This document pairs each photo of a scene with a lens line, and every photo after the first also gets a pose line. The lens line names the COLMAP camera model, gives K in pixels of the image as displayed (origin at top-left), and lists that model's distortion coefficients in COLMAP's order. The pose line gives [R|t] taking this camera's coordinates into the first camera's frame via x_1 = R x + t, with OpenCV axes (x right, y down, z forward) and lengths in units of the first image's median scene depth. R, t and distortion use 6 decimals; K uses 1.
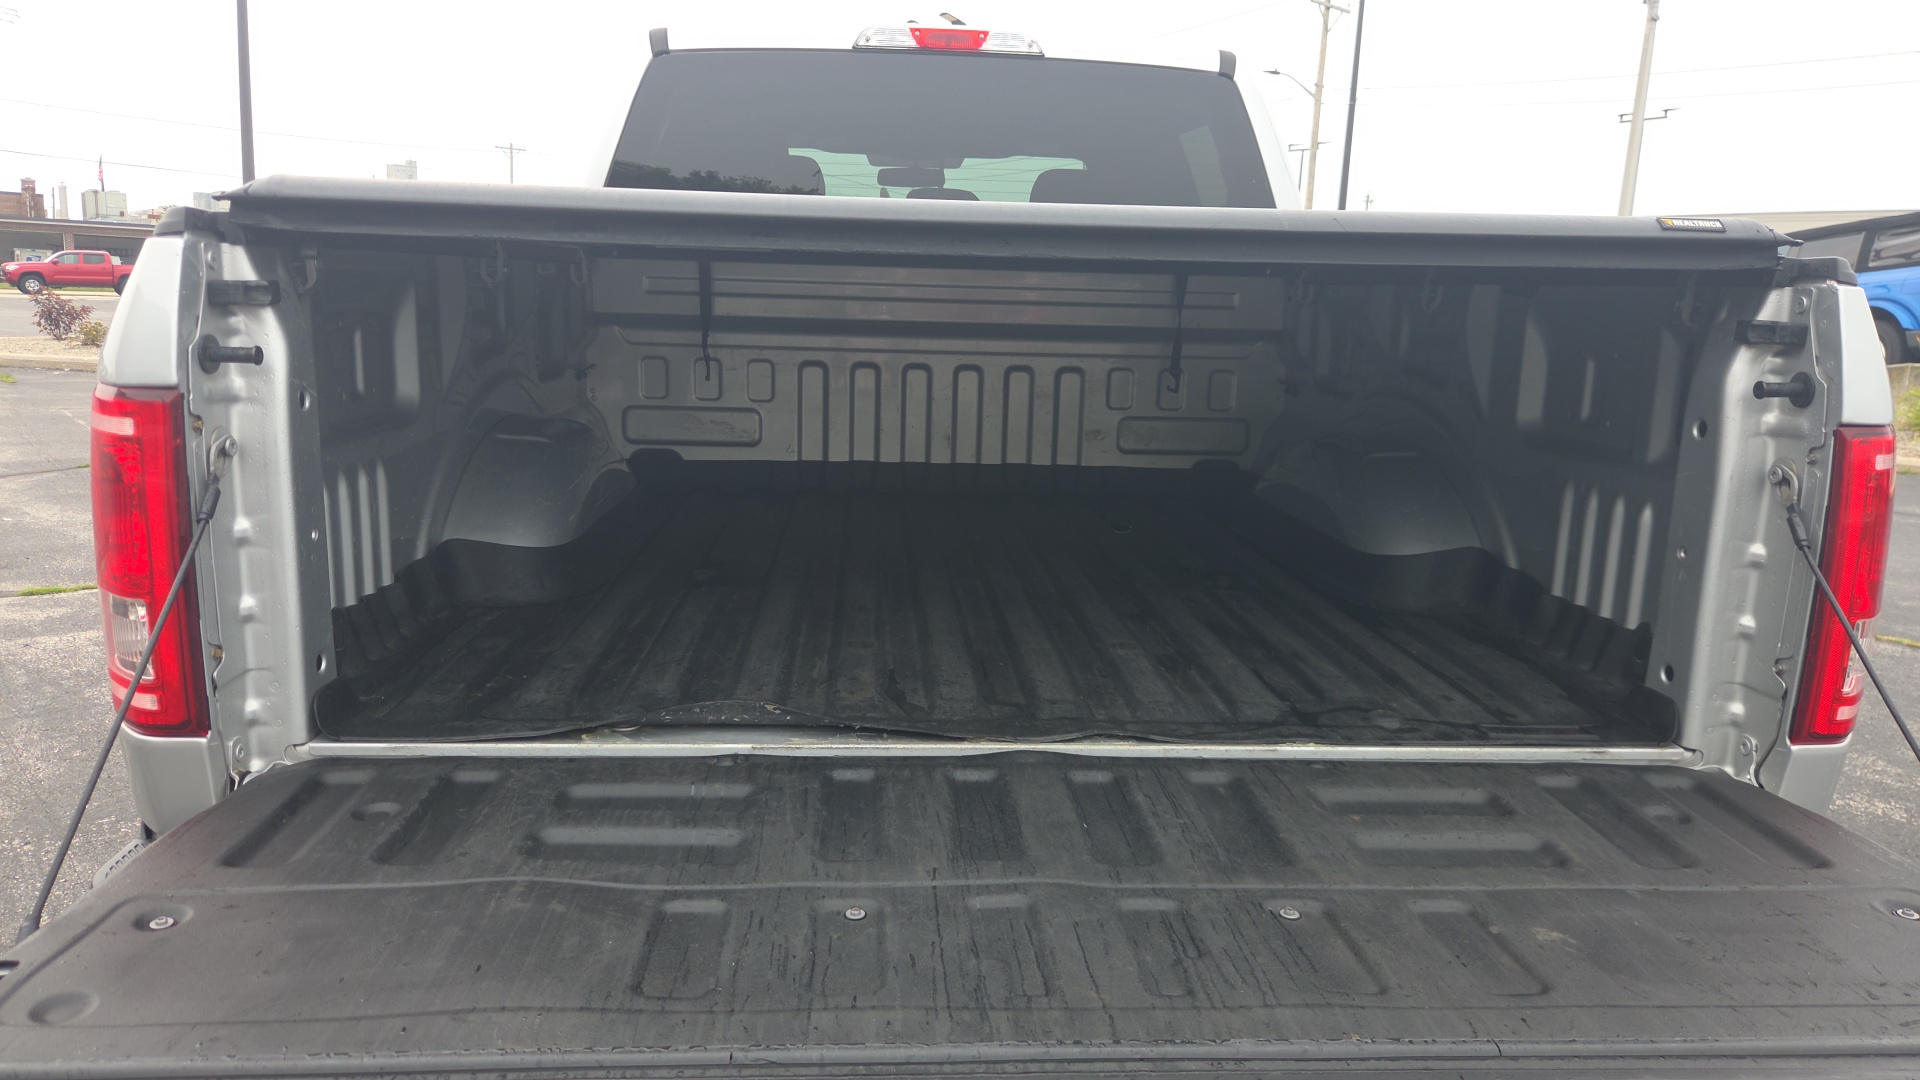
lens RADIAL K [[1266.3, 0, 962.2], [0, 1266.3, 540.0], [0, 0, 1]] dist [0.057587, -0.046701]
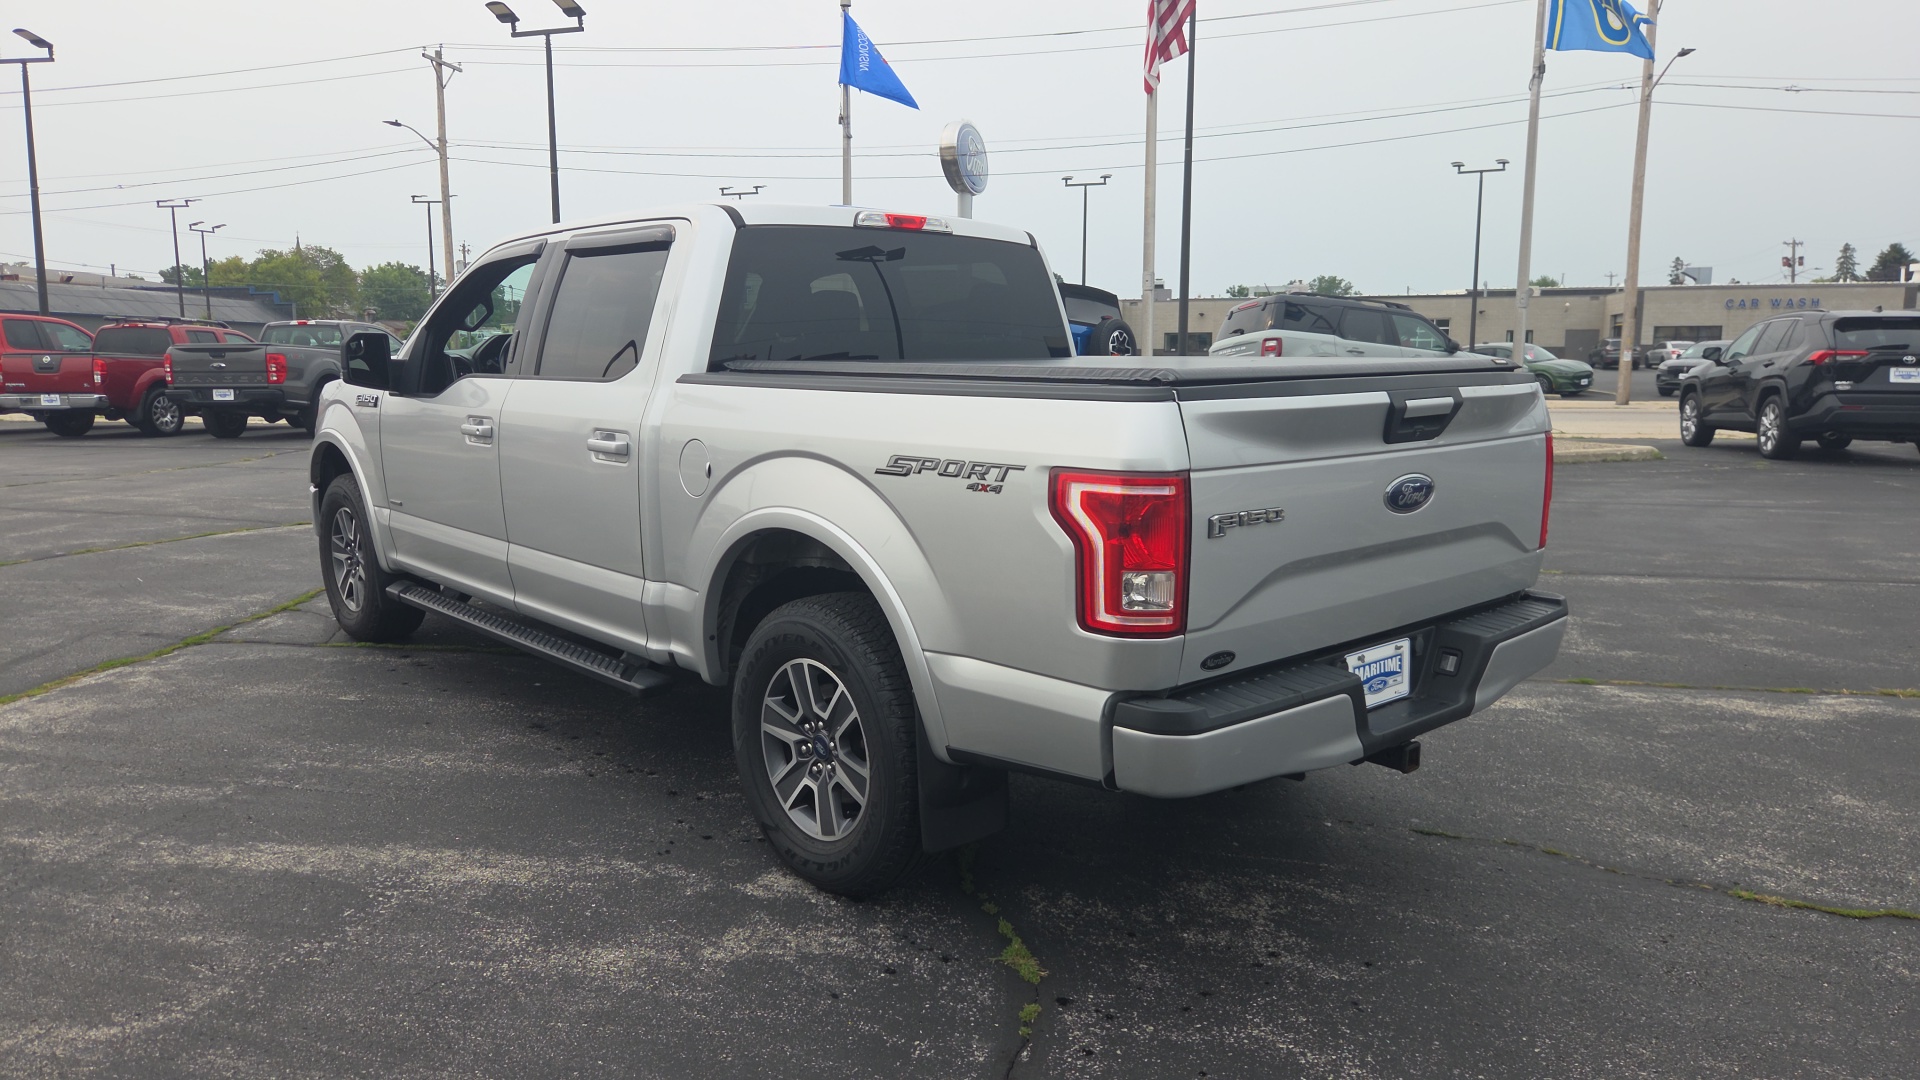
lens RADIAL K [[1266.3, 0, 957.5], [0, 1266.3, 531.7], [0, 0, 1]] dist [0.057587, -0.046701]
pose [[0.788756, -0.114175, 0.604010, -0.893680], [0.140374, 0.990091, 0.003845, -0.030930], [-0.598463, 0.081755, 0.796968, -0.189620]]
